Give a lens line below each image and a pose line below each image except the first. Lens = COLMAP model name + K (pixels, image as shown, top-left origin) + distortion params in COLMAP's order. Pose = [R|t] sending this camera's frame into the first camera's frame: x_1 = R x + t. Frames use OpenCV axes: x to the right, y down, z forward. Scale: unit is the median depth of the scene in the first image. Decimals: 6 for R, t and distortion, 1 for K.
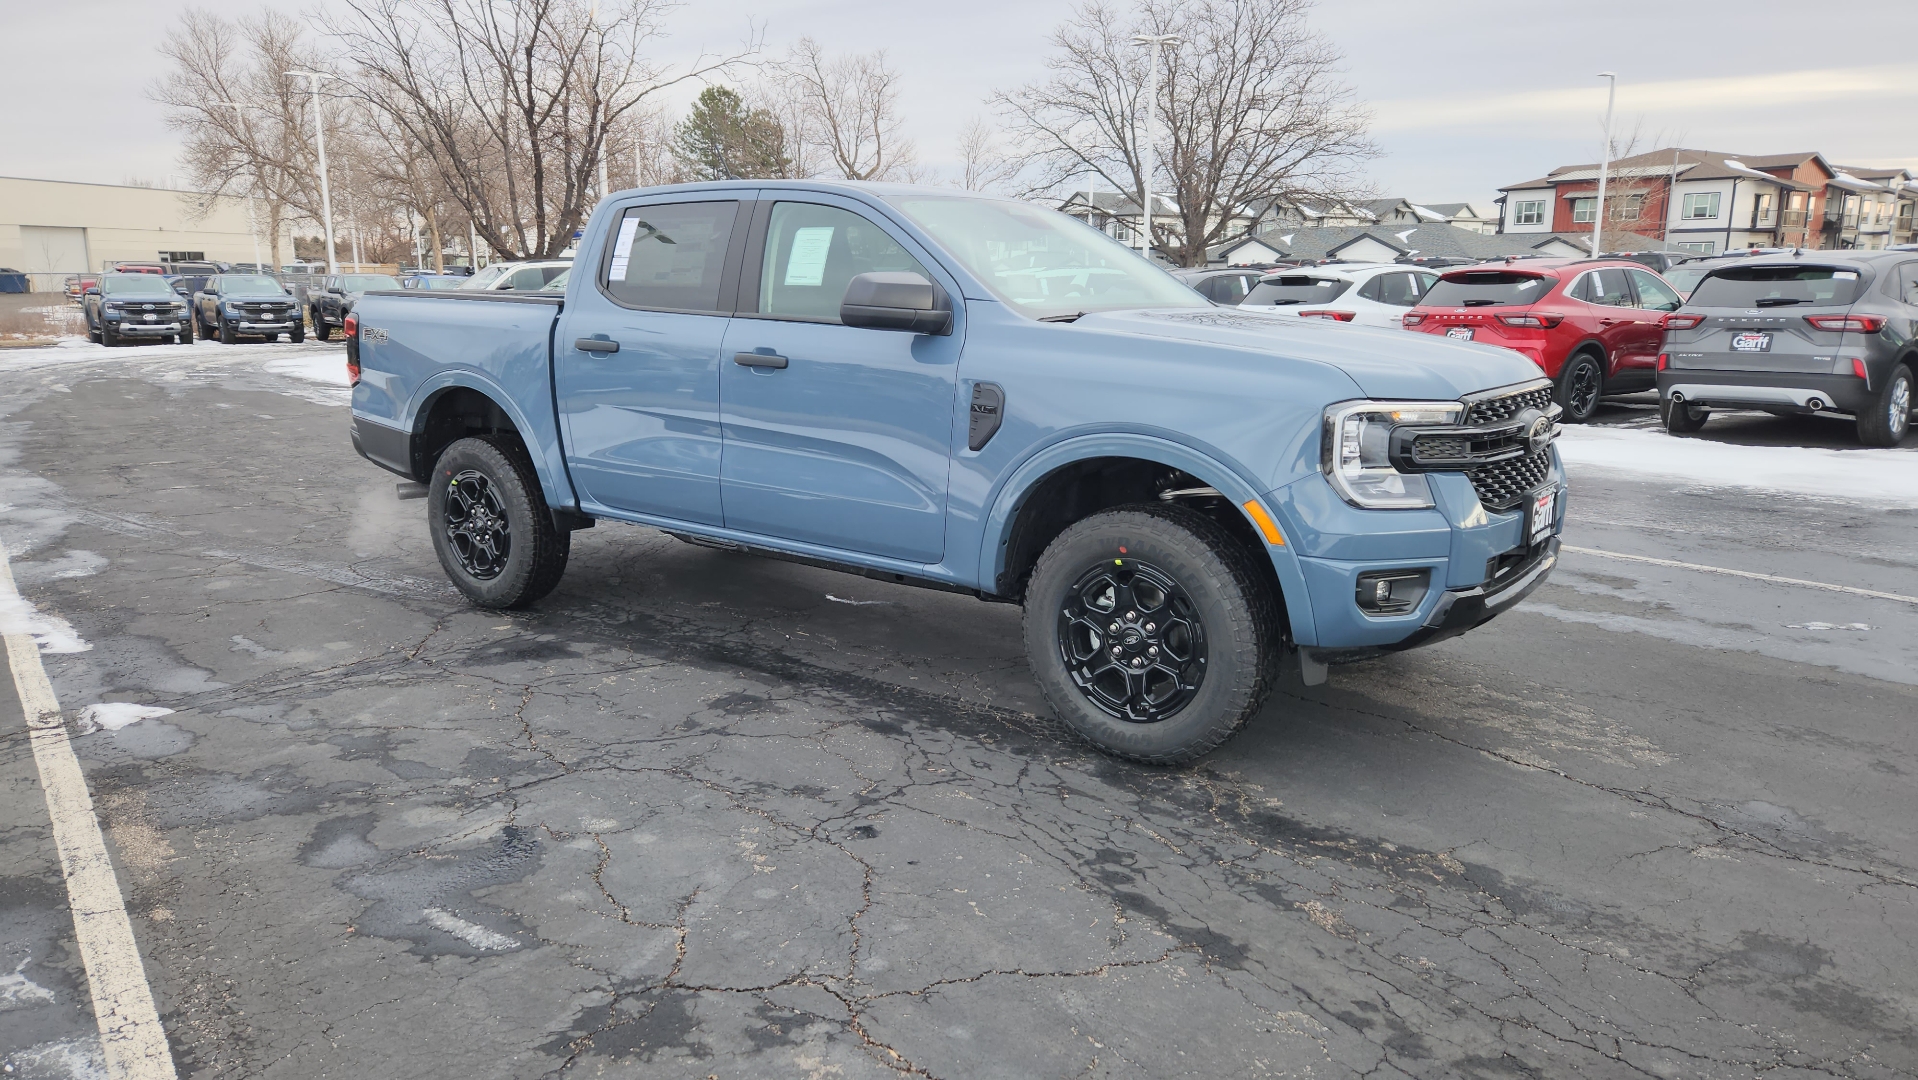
lens RADIAL K [[1277.4, 0, 933.1], [0, 1277.4, 533.8], [0, 0, 1]] dist [0.074138, -0.058566]
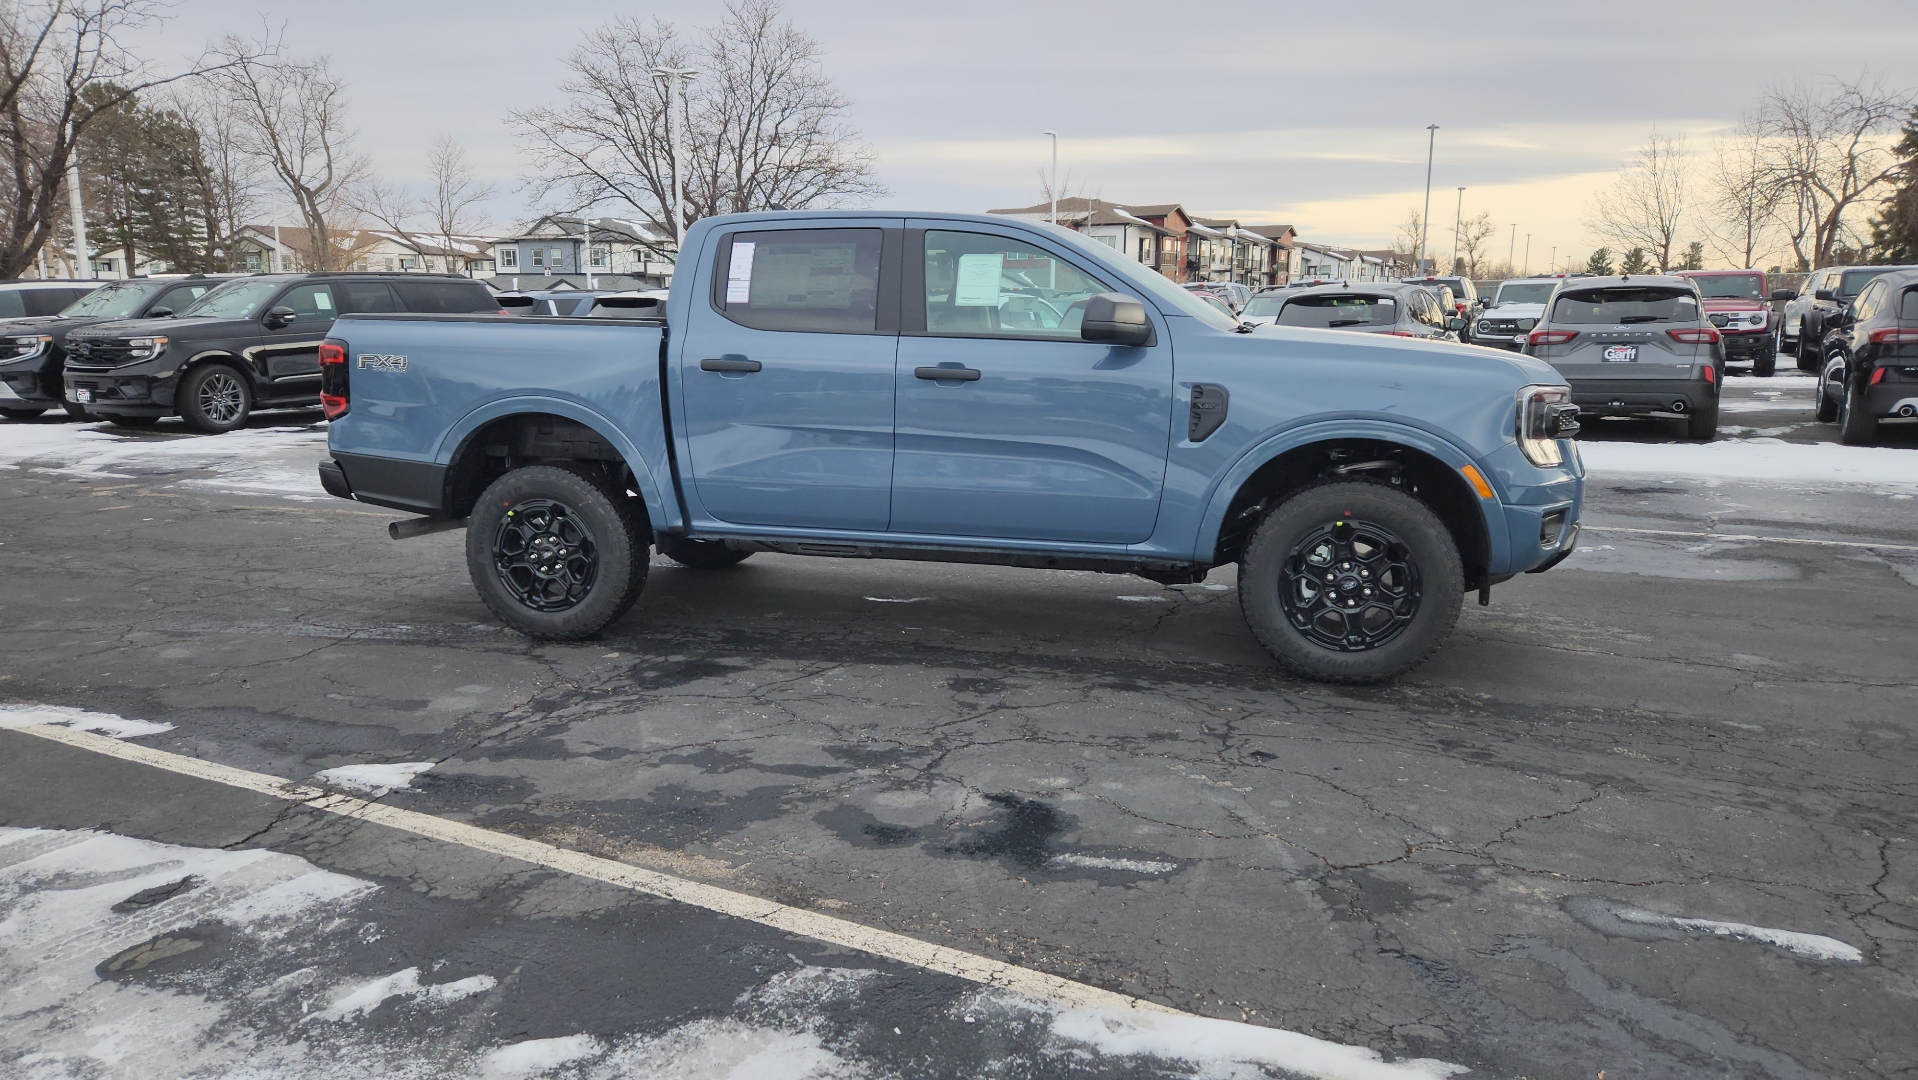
lens RADIAL K [[1277.4, 0, 925.6], [0, 1277.4, 520.4], [0, 0, 1]] dist [0.074138, -0.058566]
pose [[0.917597, -0.067431, 0.391750, -0.577390], [0.079329, 0.996747, -0.014243, 0.004011], [-0.389515, 0.044147, 0.919961, 0.005631]]
